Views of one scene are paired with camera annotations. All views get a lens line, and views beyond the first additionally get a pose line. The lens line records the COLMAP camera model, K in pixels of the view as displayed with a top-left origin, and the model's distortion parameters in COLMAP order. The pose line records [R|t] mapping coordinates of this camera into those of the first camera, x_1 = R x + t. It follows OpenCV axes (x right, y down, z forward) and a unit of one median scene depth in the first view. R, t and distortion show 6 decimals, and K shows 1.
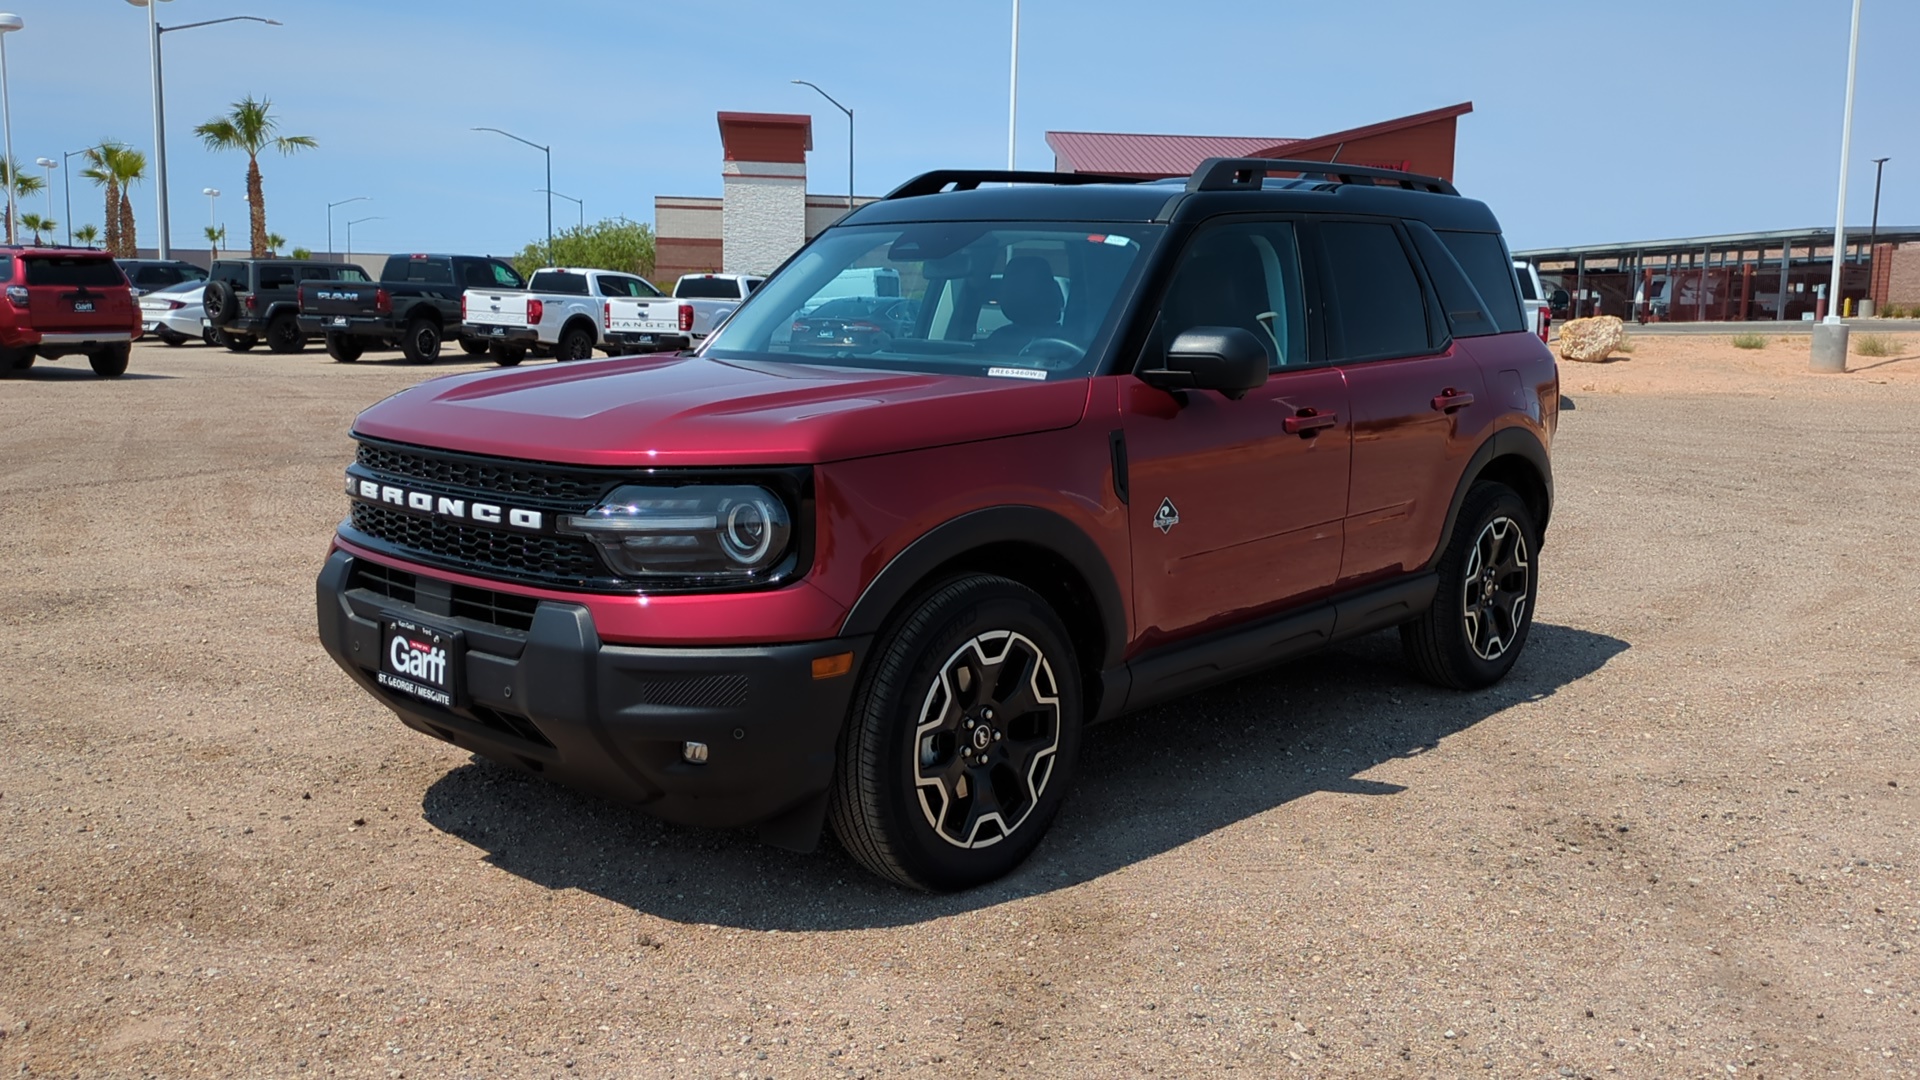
lens RADIAL K [[1640.4, 0, 980.7], [0, 1640.4, 539.7], [0, 0, 1]] dist [0.082567, -0.122640]
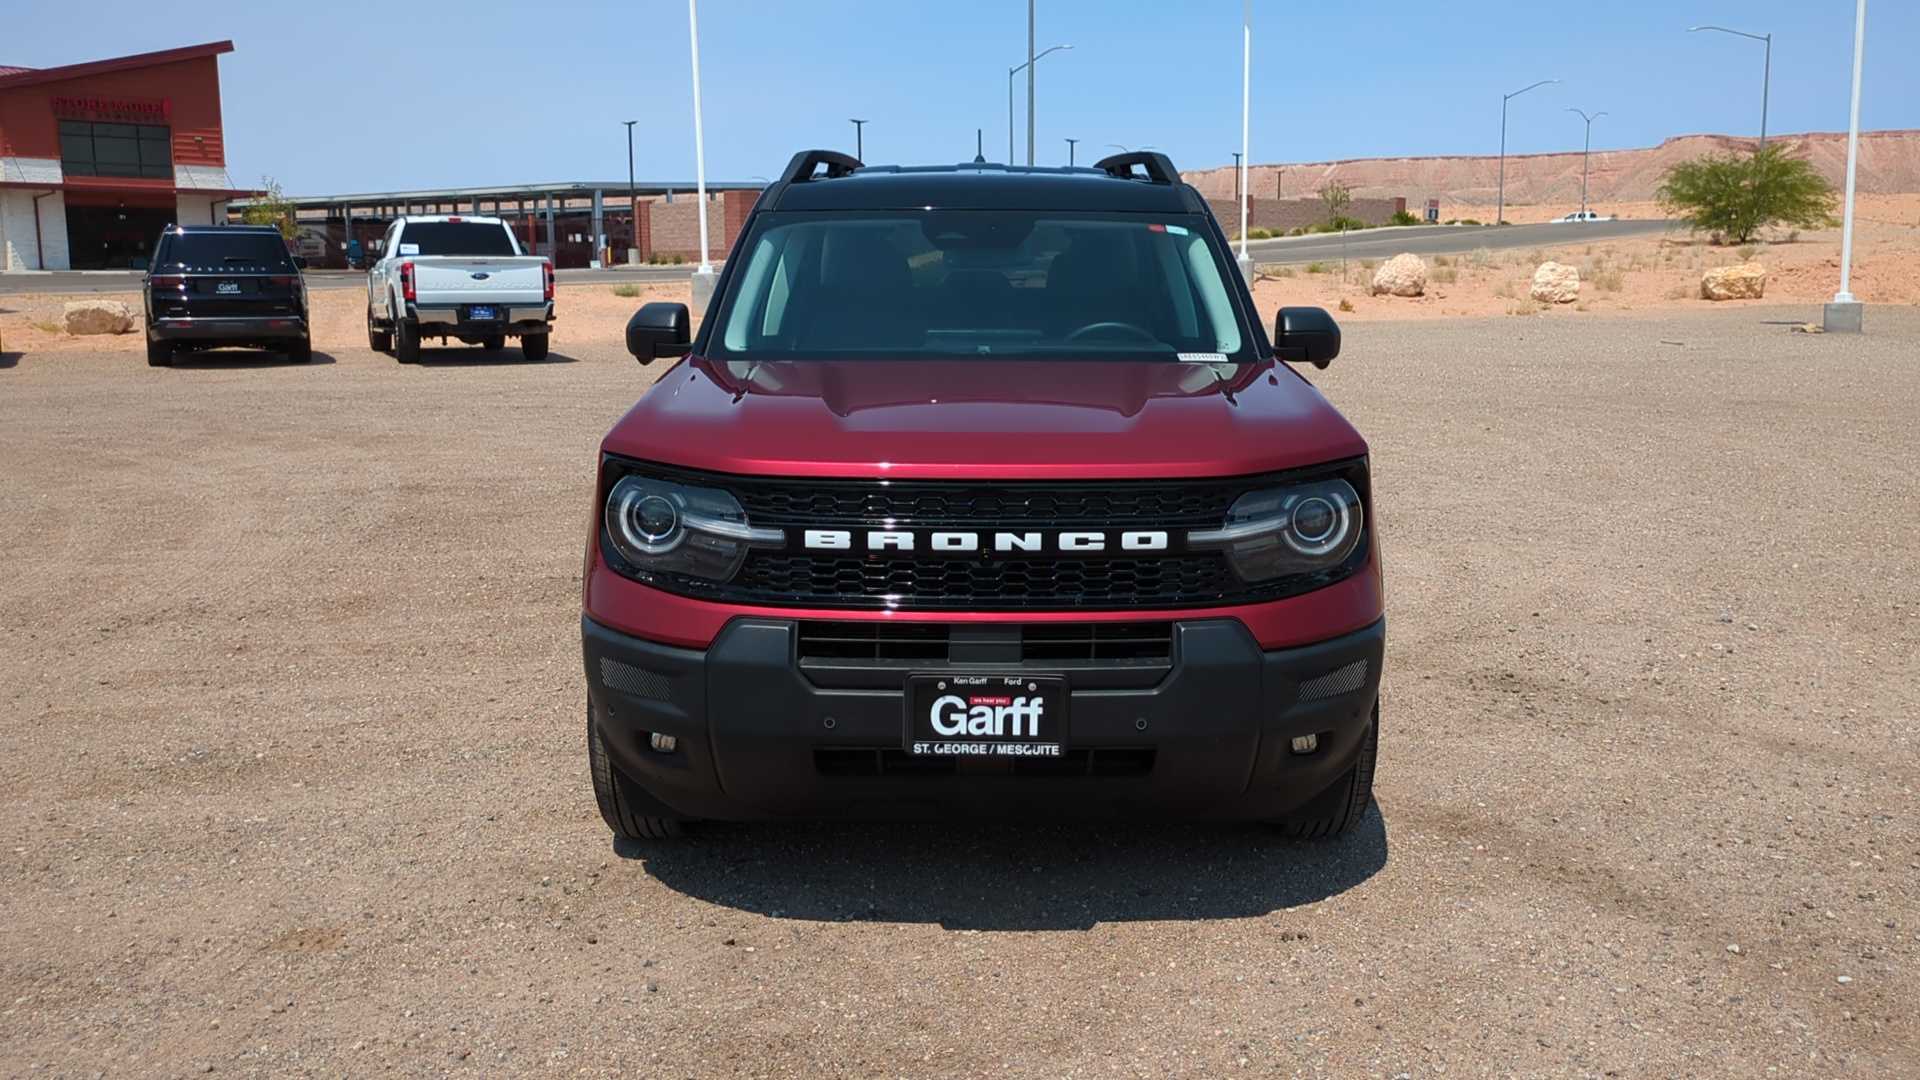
lens RADIAL K [[1643.4, 0, 981.6], [0, 1643.4, 523.0], [0, 0, 1]] dist [0.083107, -0.131129]
pose [[0.744662, -0.122723, 0.656062, -0.870949], [0.109185, 0.992108, 0.061654, -0.082446], [-0.658450, 0.025721, 0.752185, 0.312589]]
